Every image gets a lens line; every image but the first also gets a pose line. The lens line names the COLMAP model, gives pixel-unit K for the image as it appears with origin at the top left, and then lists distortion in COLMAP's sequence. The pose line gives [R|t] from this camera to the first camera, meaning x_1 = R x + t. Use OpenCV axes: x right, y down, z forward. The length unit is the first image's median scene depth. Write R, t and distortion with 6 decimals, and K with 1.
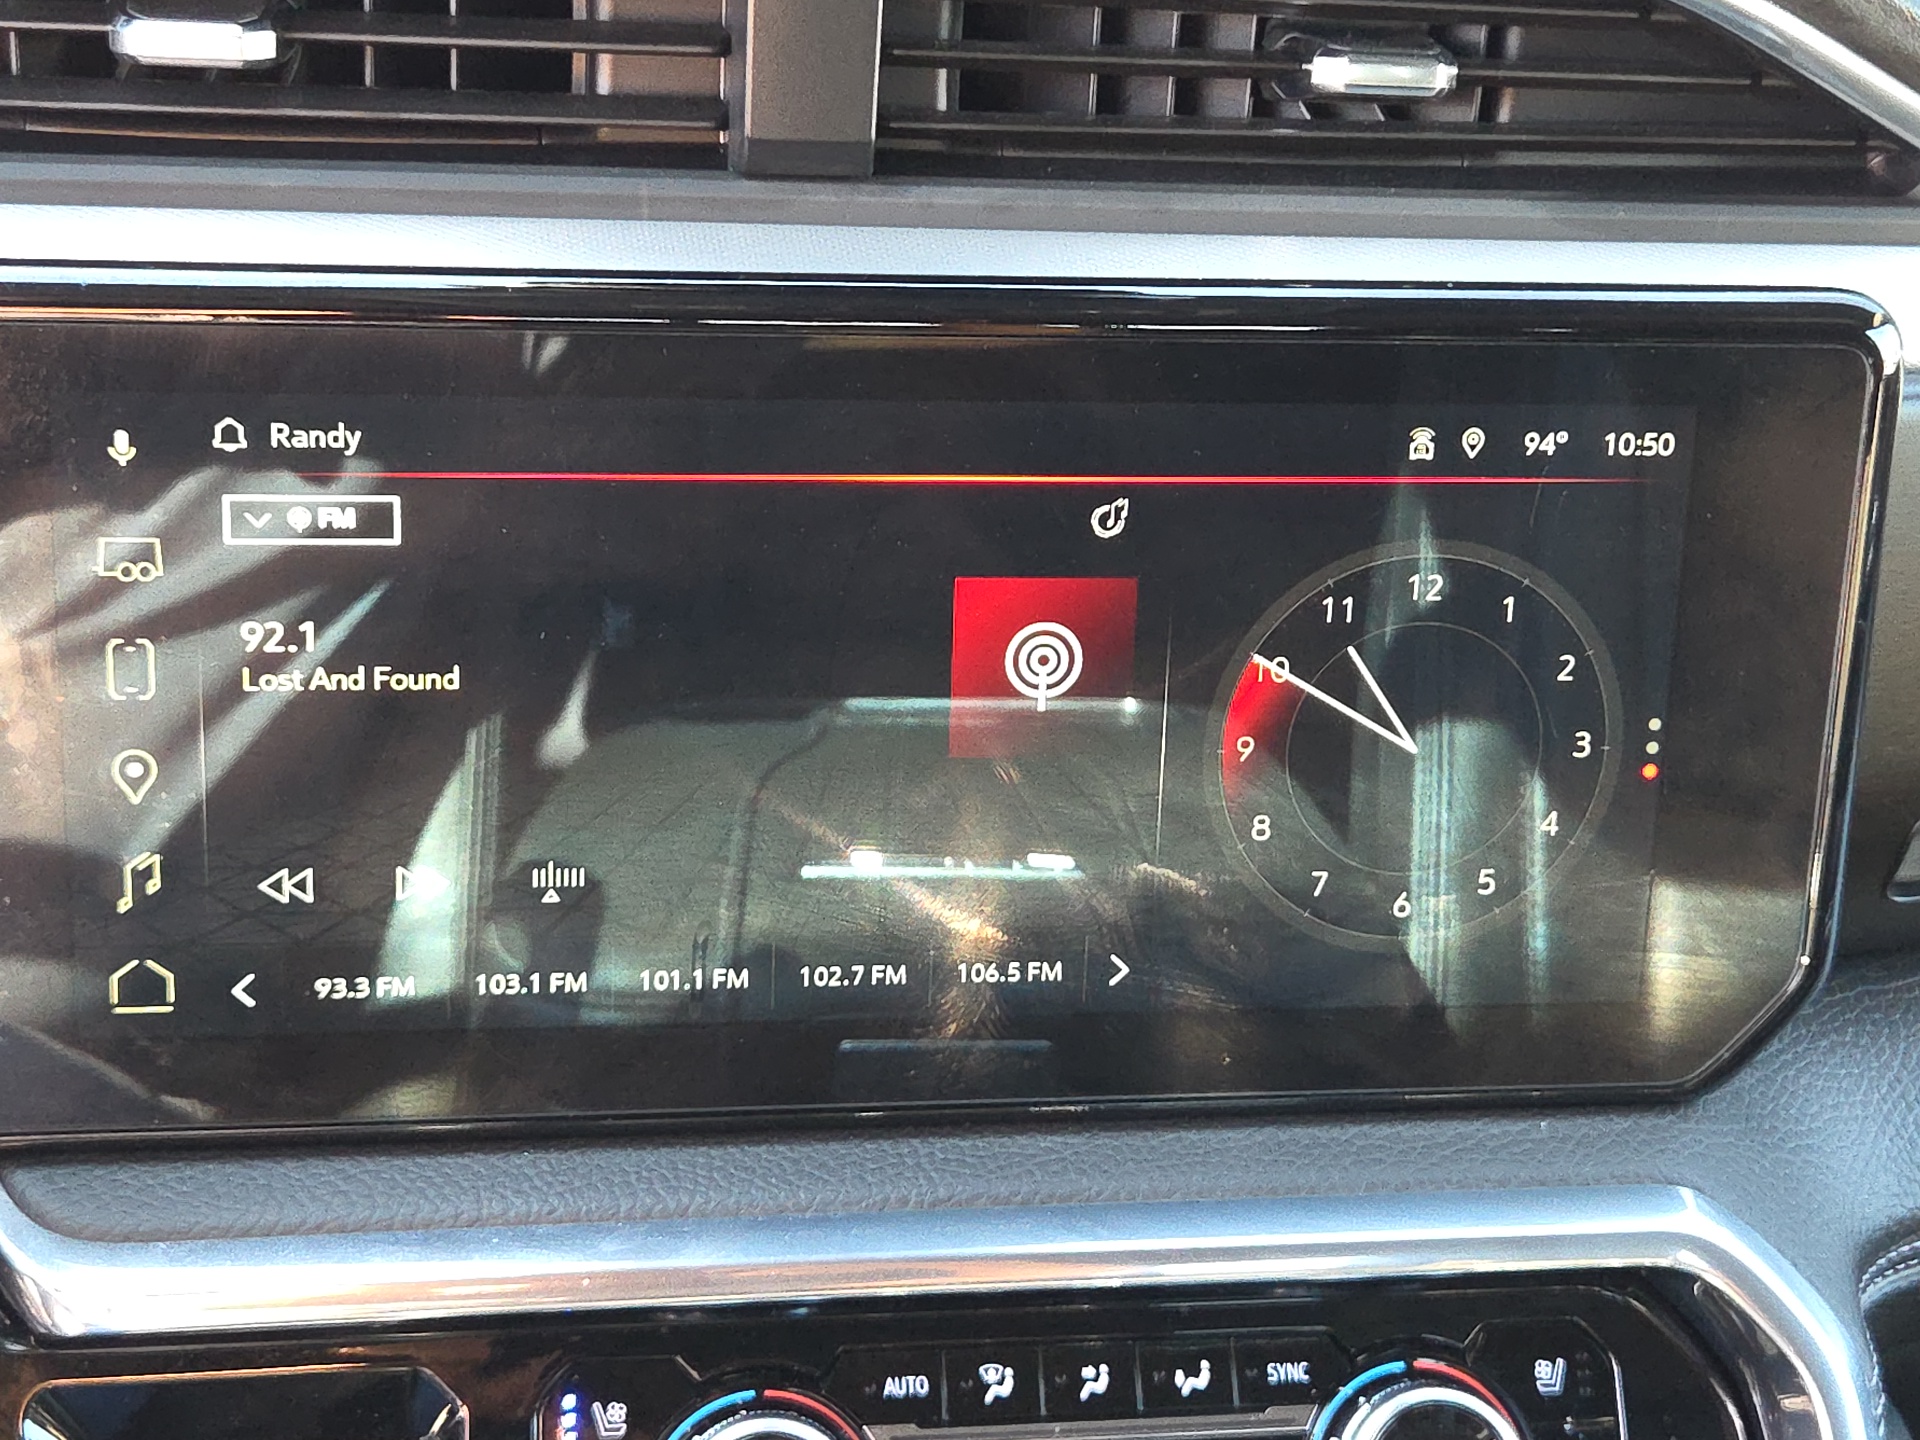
lens RADIAL K [[2987.0, 0, 975.3], [0, 2987.0, 678.6], [0, 0, 1]] dist [0.054686, 0.000000]
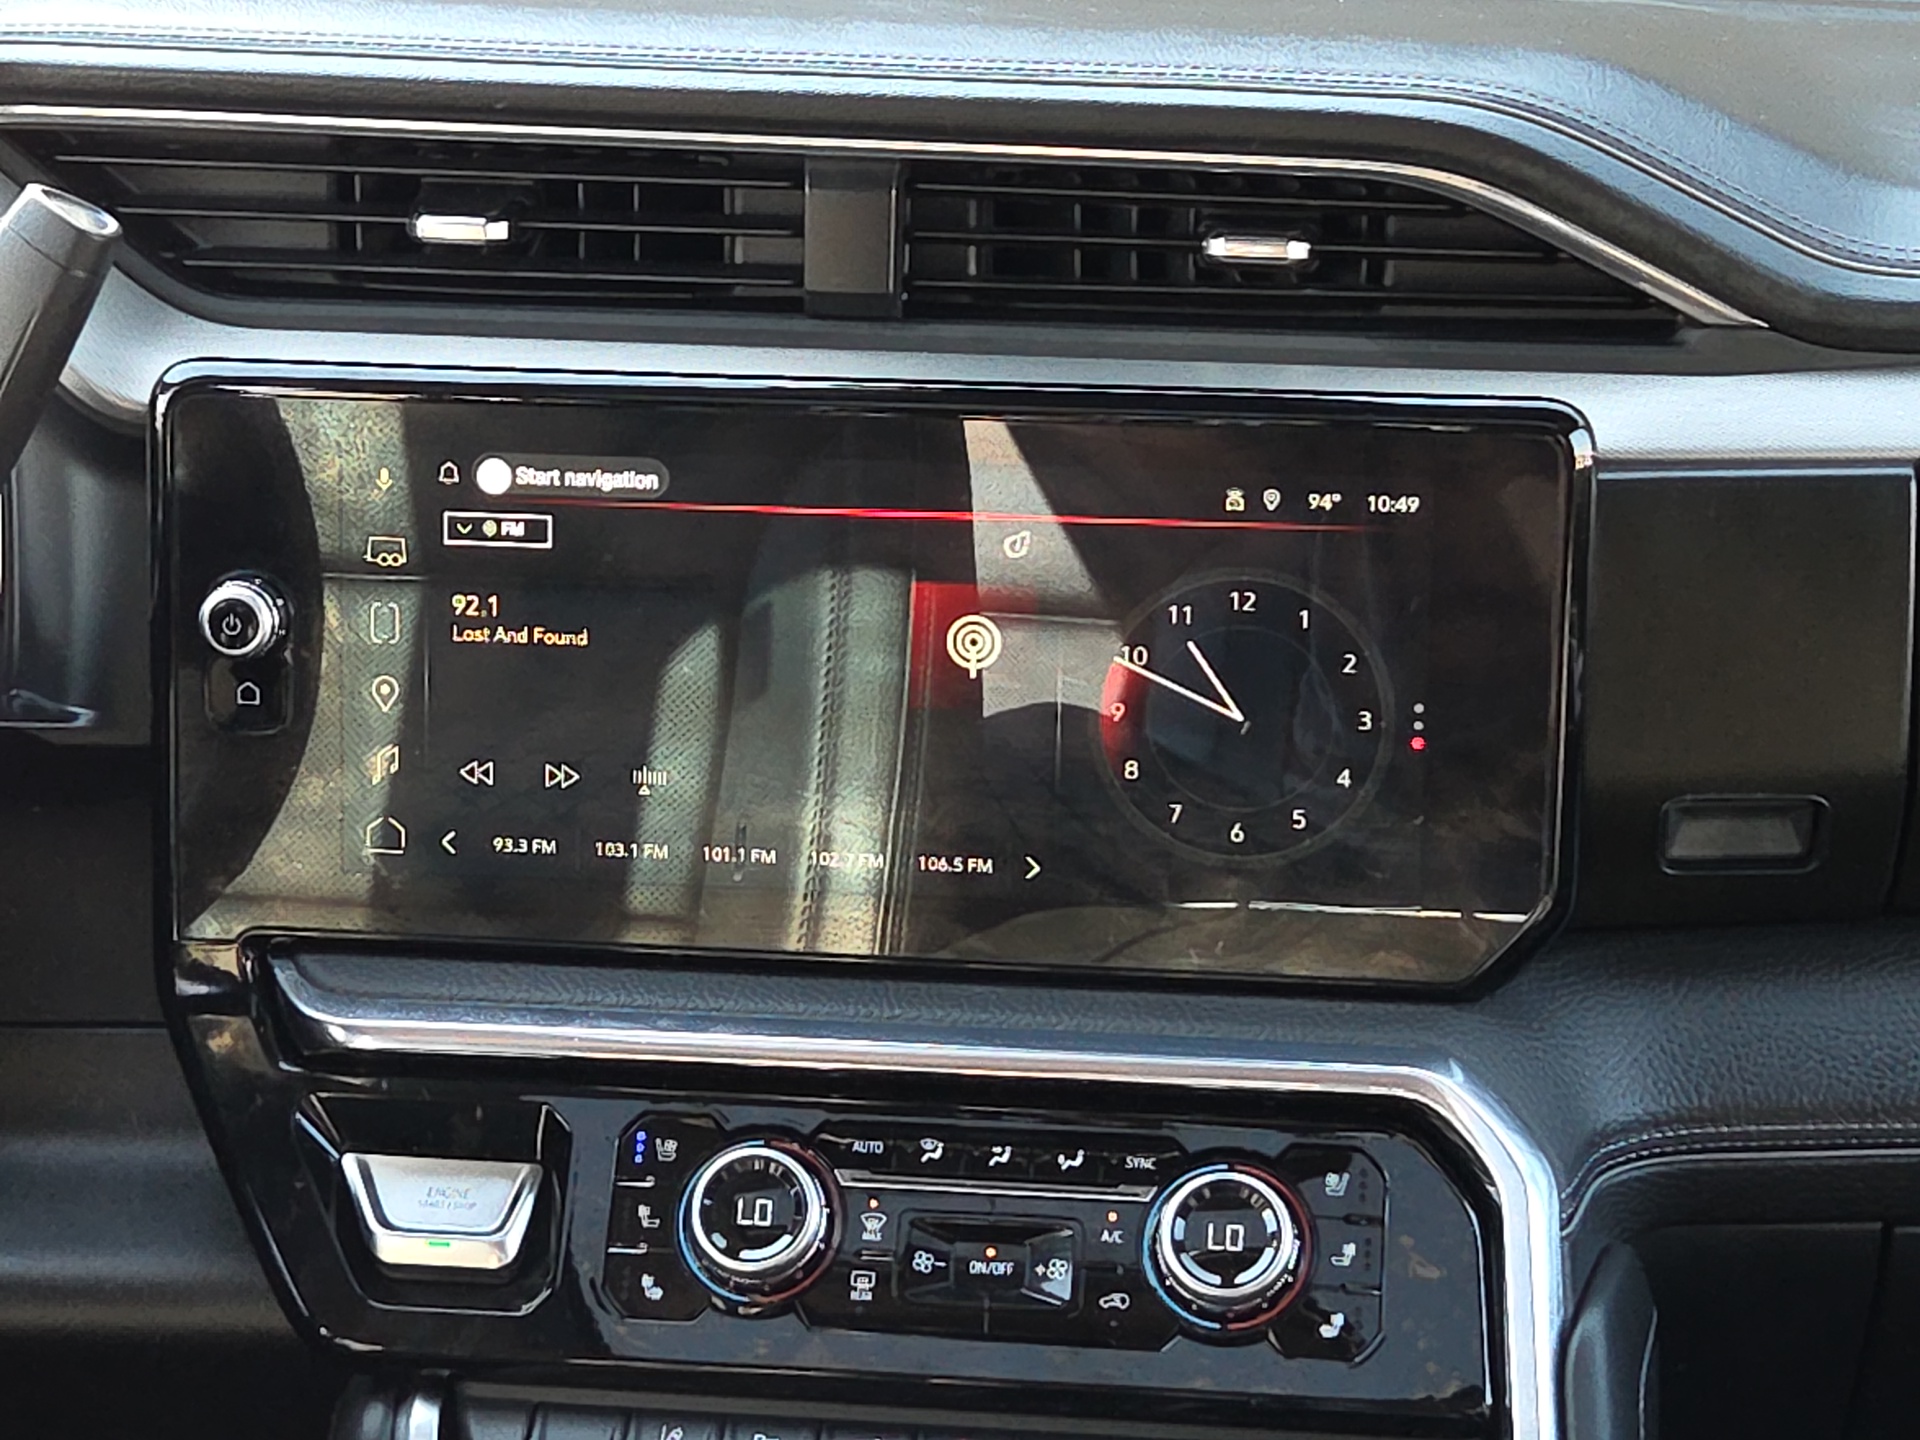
lens RADIAL K [[4280.7, 0, 923.9], [0, 4280.7, 727.8], [0, 0, 1]] dist [0.120145, 0.000000]
pose [[0.958333, 0.029226, -0.284155, 0.589168], [-0.057625, 0.994081, -0.092099, 0.227172], [0.279781, 0.104636, 0.954345, -0.989713]]
